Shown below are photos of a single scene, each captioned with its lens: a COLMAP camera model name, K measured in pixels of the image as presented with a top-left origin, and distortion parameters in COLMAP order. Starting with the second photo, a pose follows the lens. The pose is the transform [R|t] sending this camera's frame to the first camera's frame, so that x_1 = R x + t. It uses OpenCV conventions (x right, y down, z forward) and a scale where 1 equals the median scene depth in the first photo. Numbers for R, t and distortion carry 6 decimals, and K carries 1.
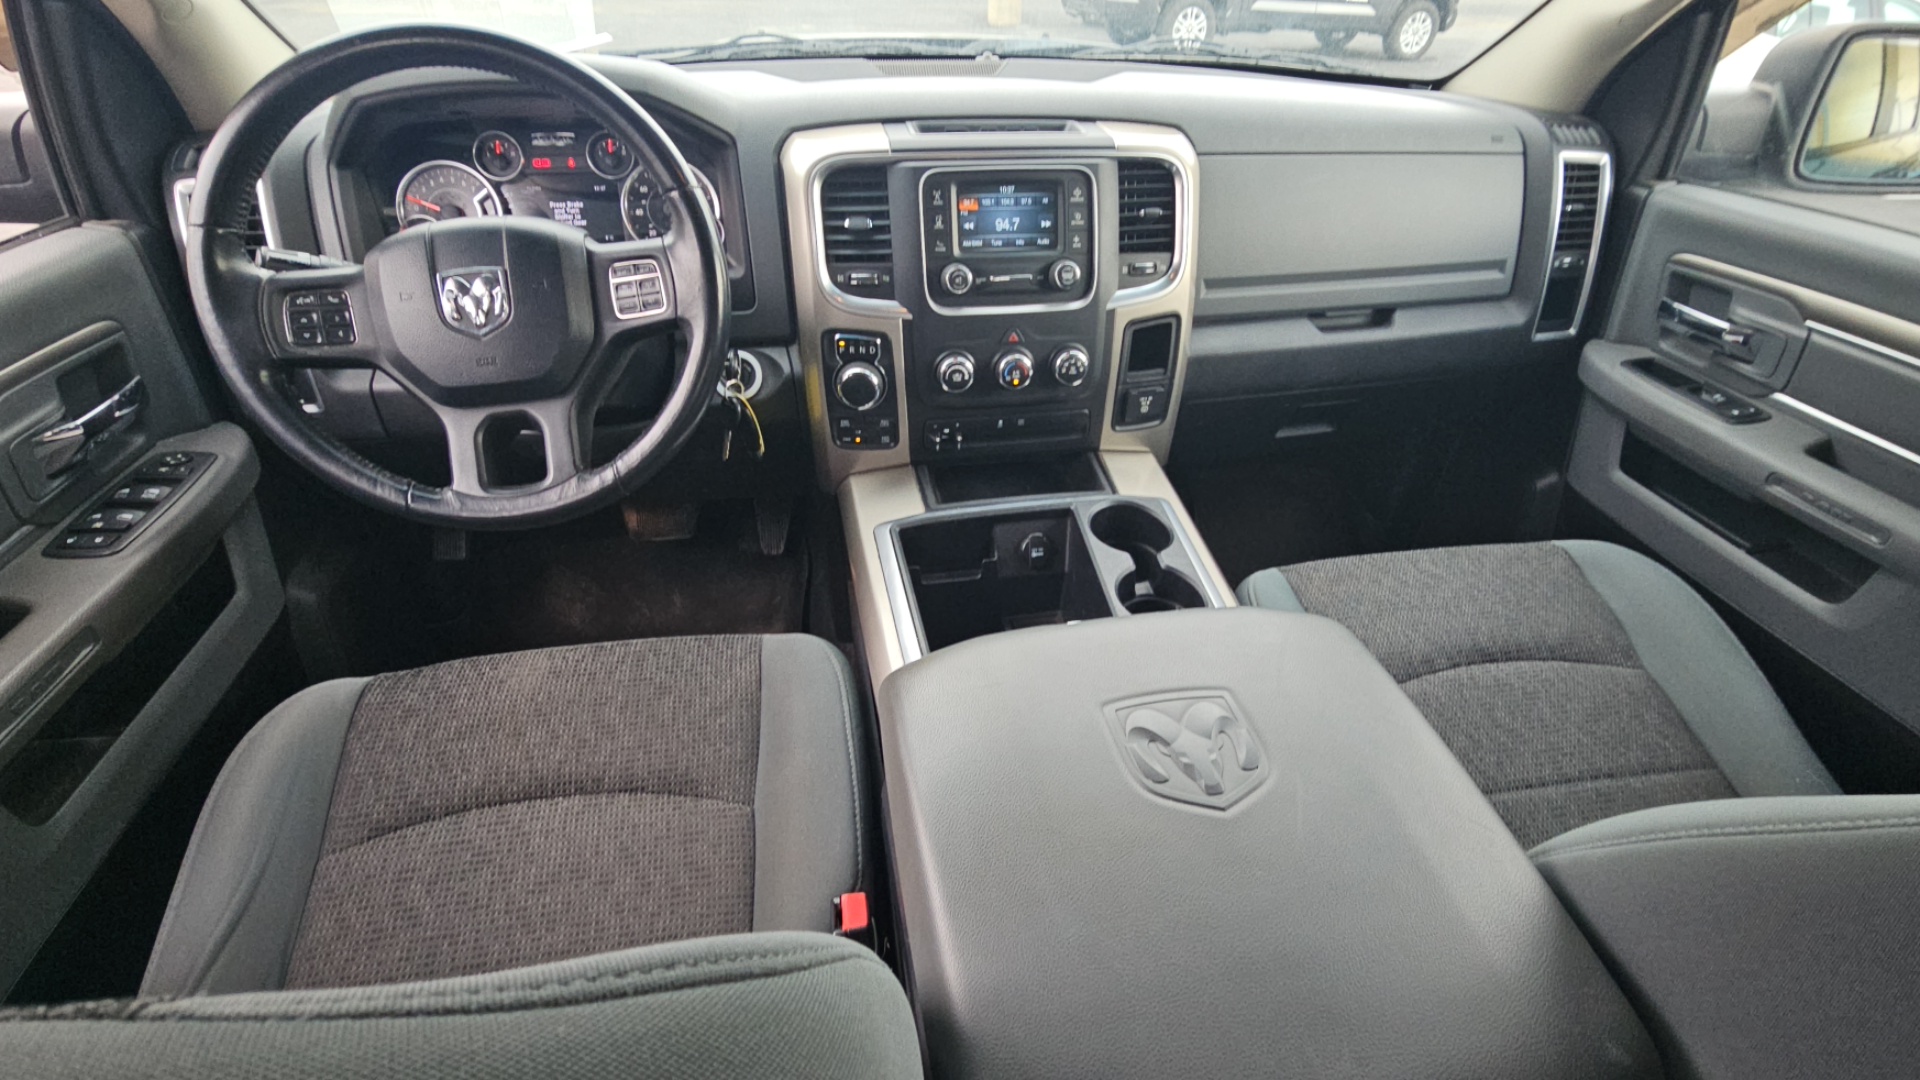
lens RADIAL K [[851.6, 0, 975.1], [0, 851.6, 550.3], [0, 0, 1]] dist [0.008702, -0.006517]
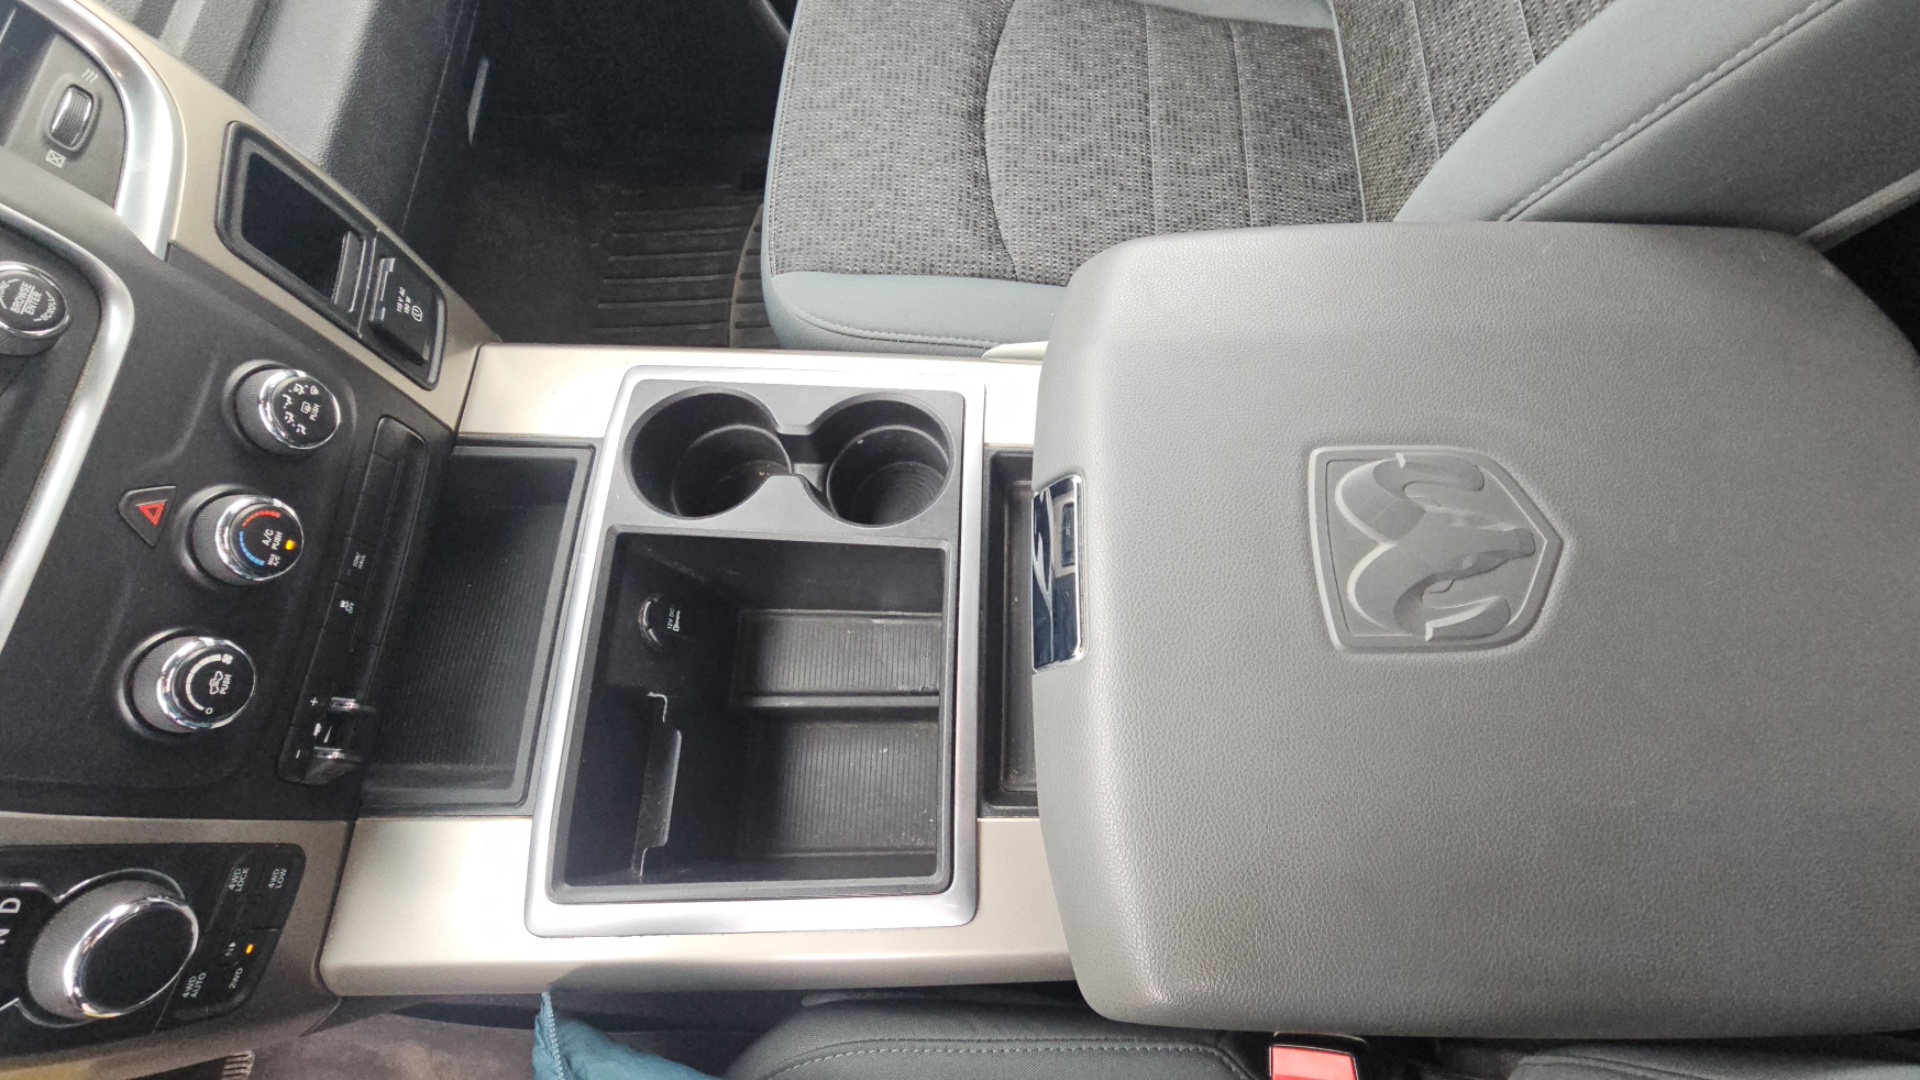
lens RADIAL K [[851.6, 0, 962.4], [0, 851.6, 544.2], [0, 0, 1]] dist [0.008702, -0.006517]
pose [[0.213879, -0.930847, 0.296275, -0.004583], [0.662448, 0.361109, 0.656326, -0.260105], [-0.717927, 0.055892, 0.693871, 0.490633]]
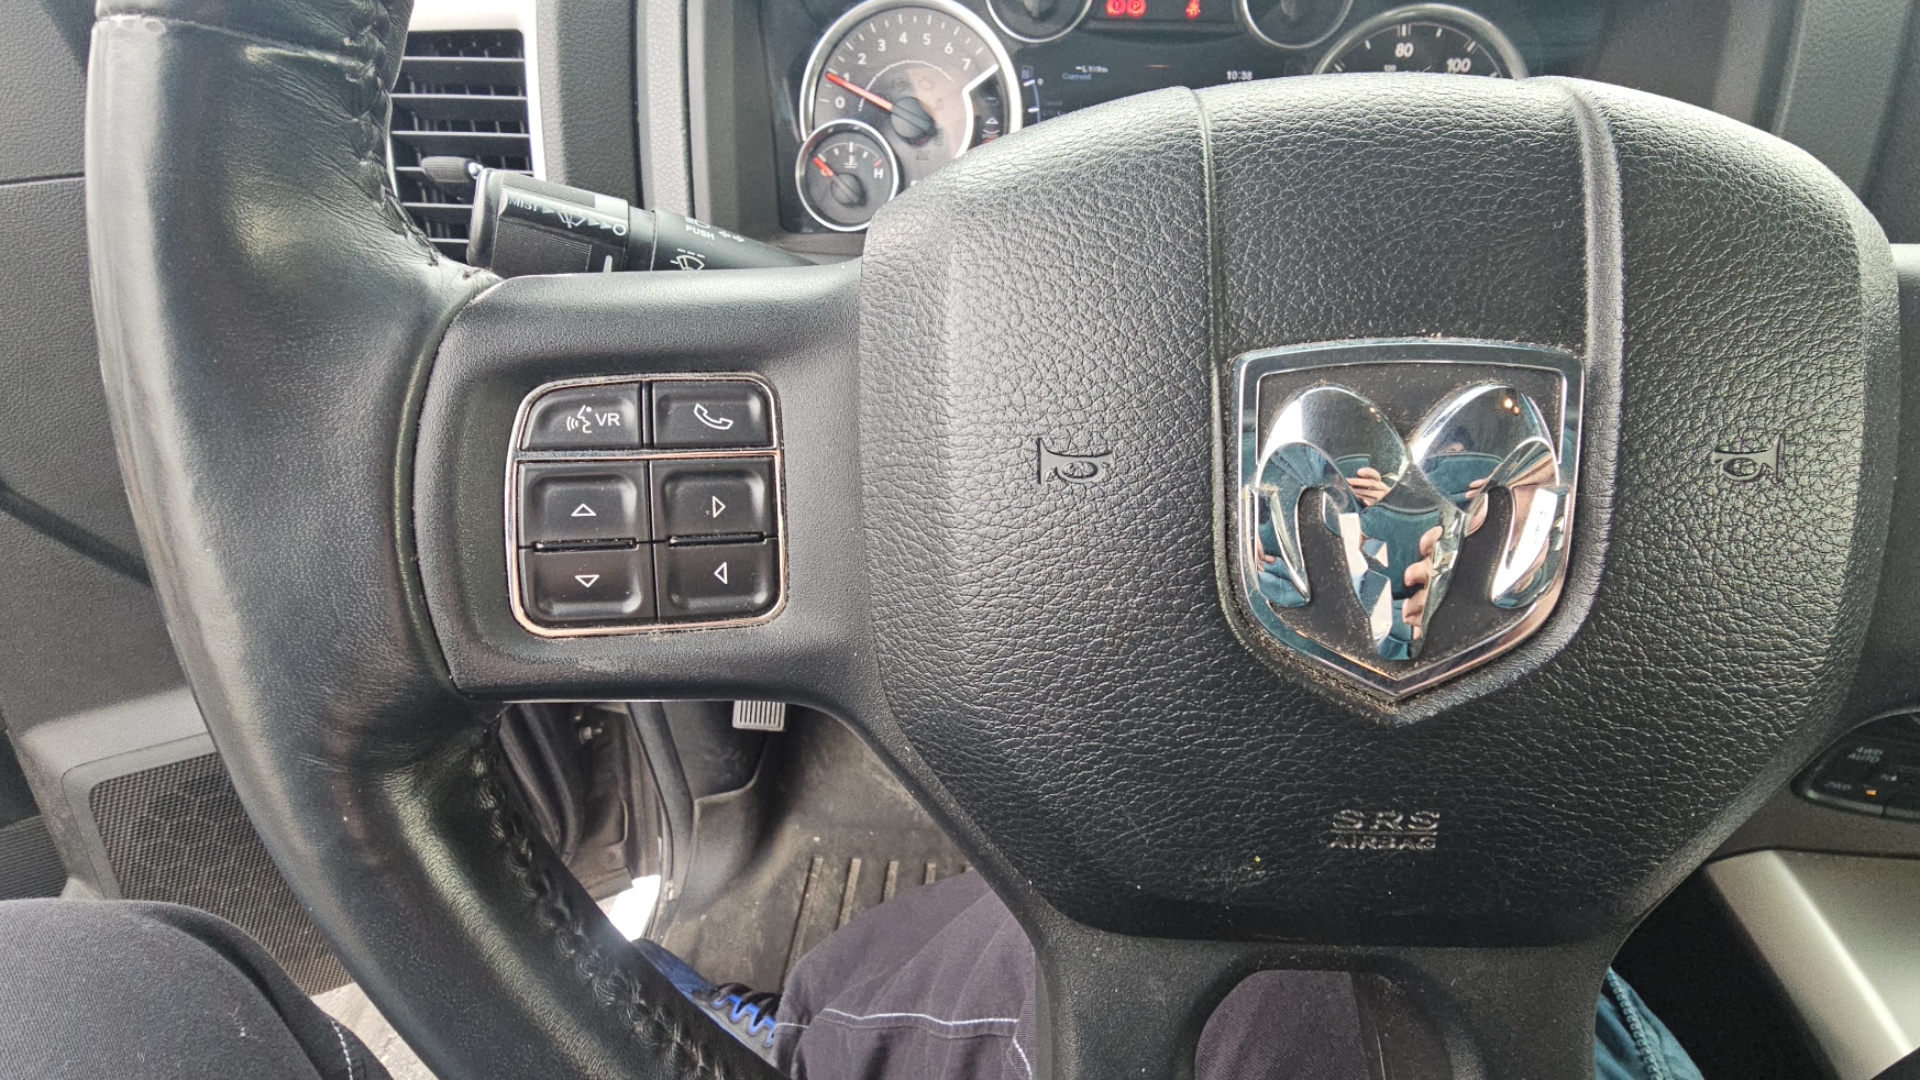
lens RADIAL K [[851.6, 0, 973.5], [0, 851.6, 555.7], [0, 0, 1]] dist [0.008702, -0.006517]
pose [[0.965397, 0.153469, -0.210846, -0.478026], [-0.145181, 0.987912, 0.054337, -0.211089], [0.216637, -0.021846, 0.976008, 0.602009]]
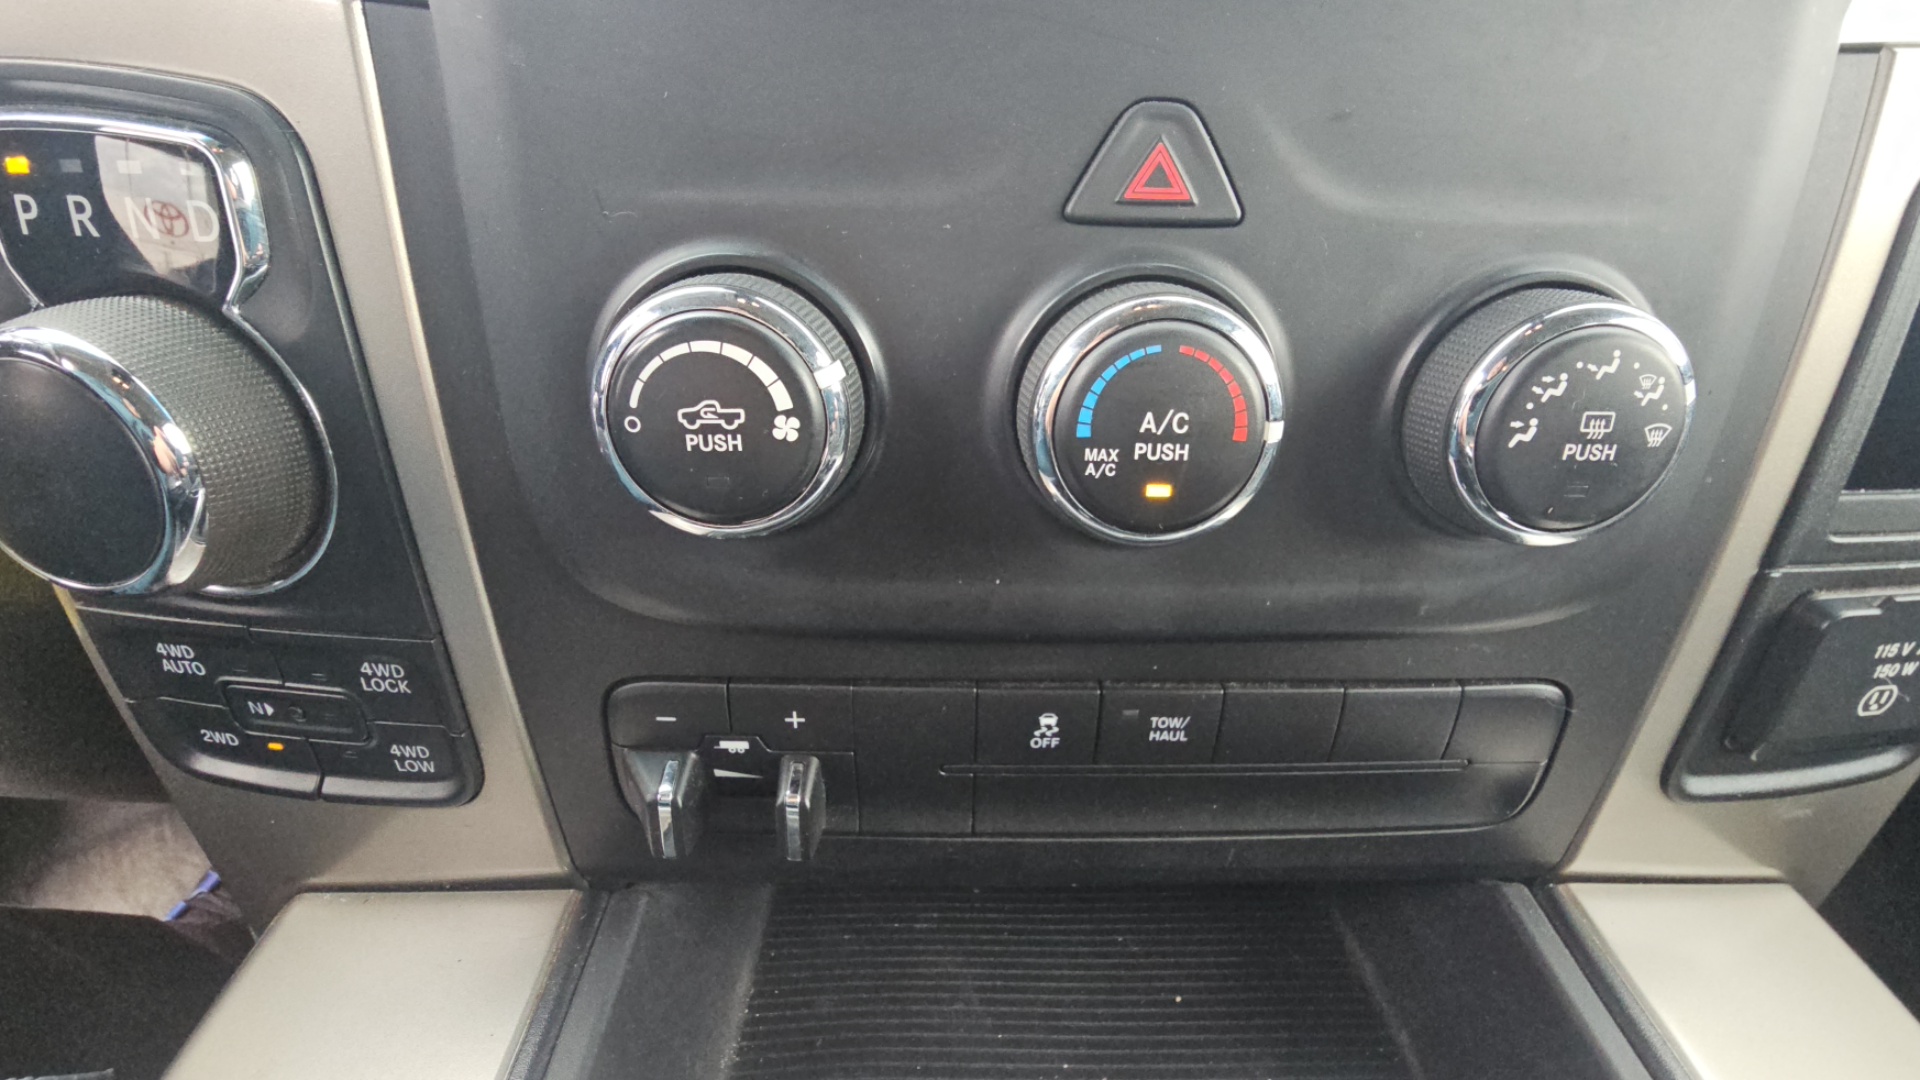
lens RADIAL K [[851.6, 0, 987.2], [0, 851.6, 542.4], [0, 0, 1]] dist [0.008702, -0.006517]
pose [[0.987723, 0.074671, -0.137212, 0.041644], [-0.095977, 0.983101, -0.155886, -0.170653], [0.123253, 0.167141, 0.978199, 0.890545]]
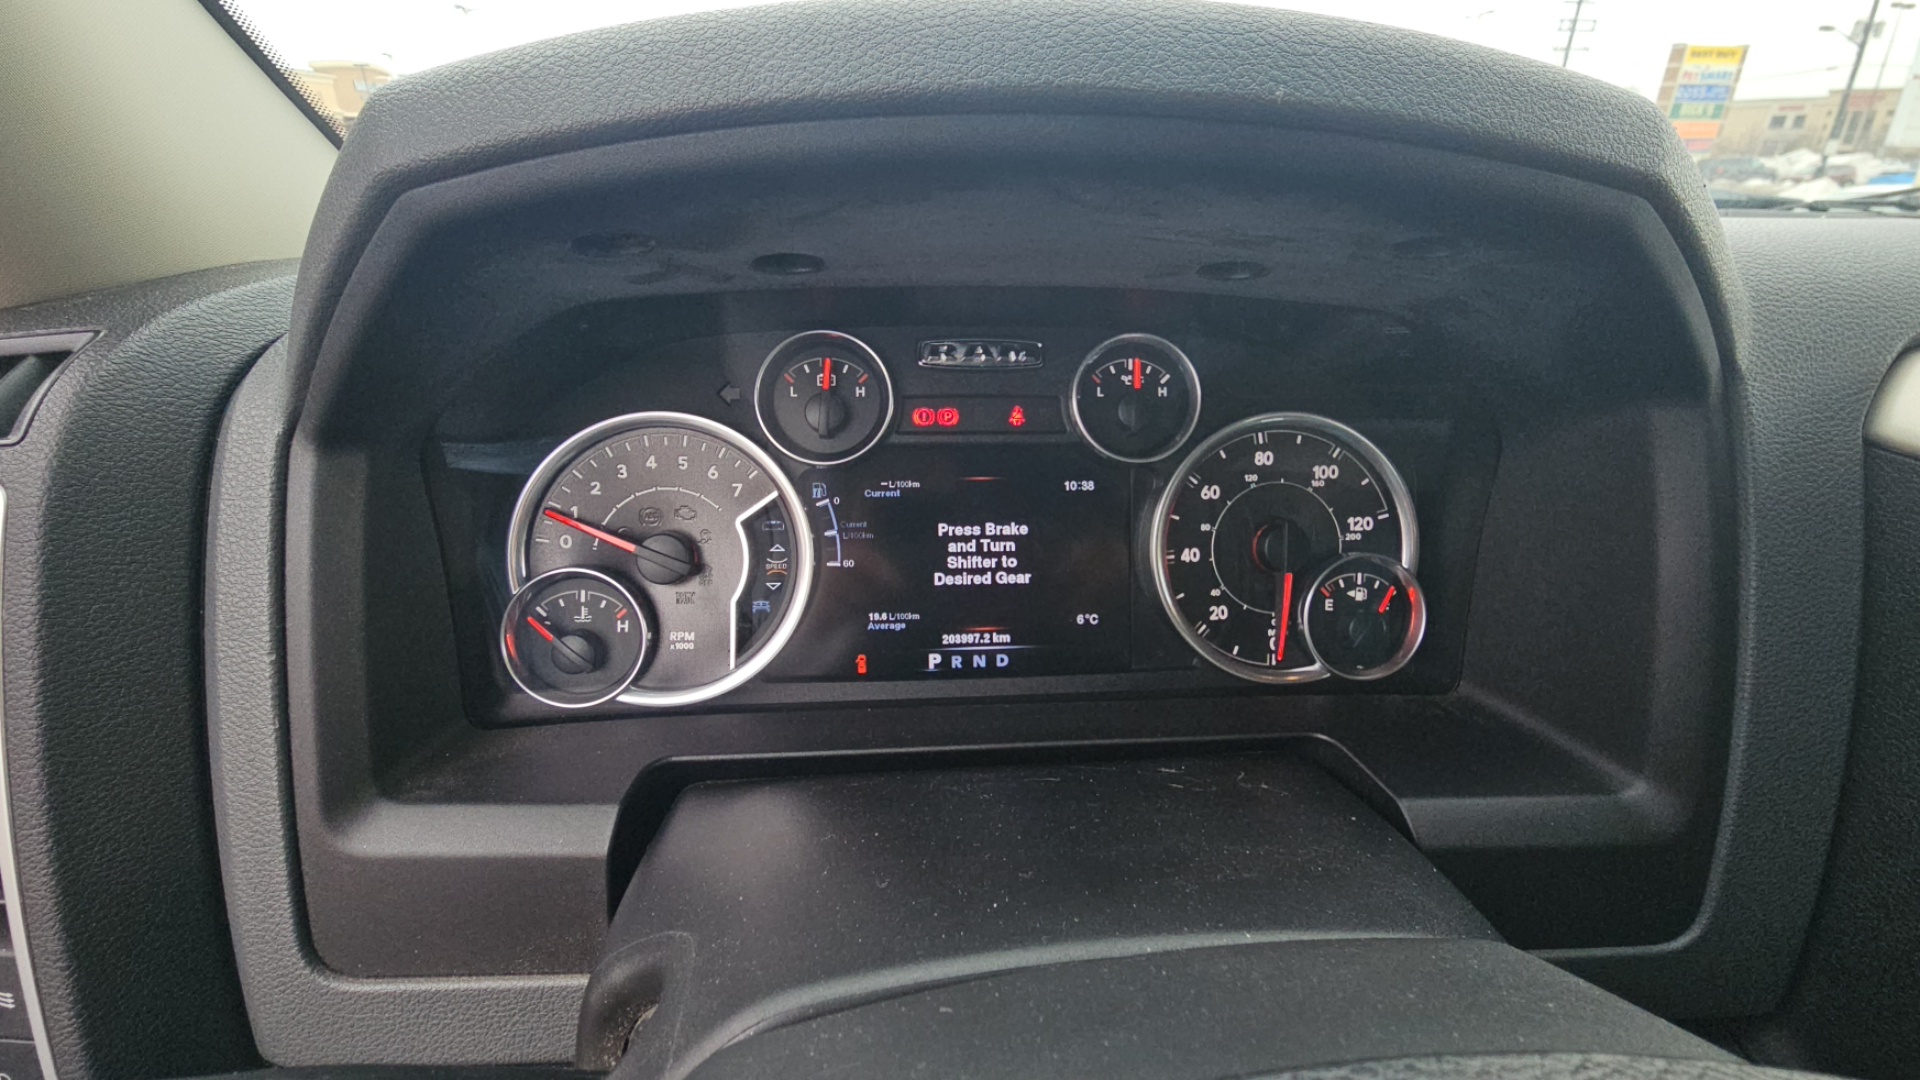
lens RADIAL K [[851.6, 0, 977.1], [0, 851.6, 552.3], [0, 0, 1]] dist [0.008702, -0.006517]
pose [[0.996106, 0.033188, -0.081677, -0.489525], [-0.049428, 0.977373, -0.205668, -0.351198], [0.073003, 0.208904, 0.975207, 0.719949]]
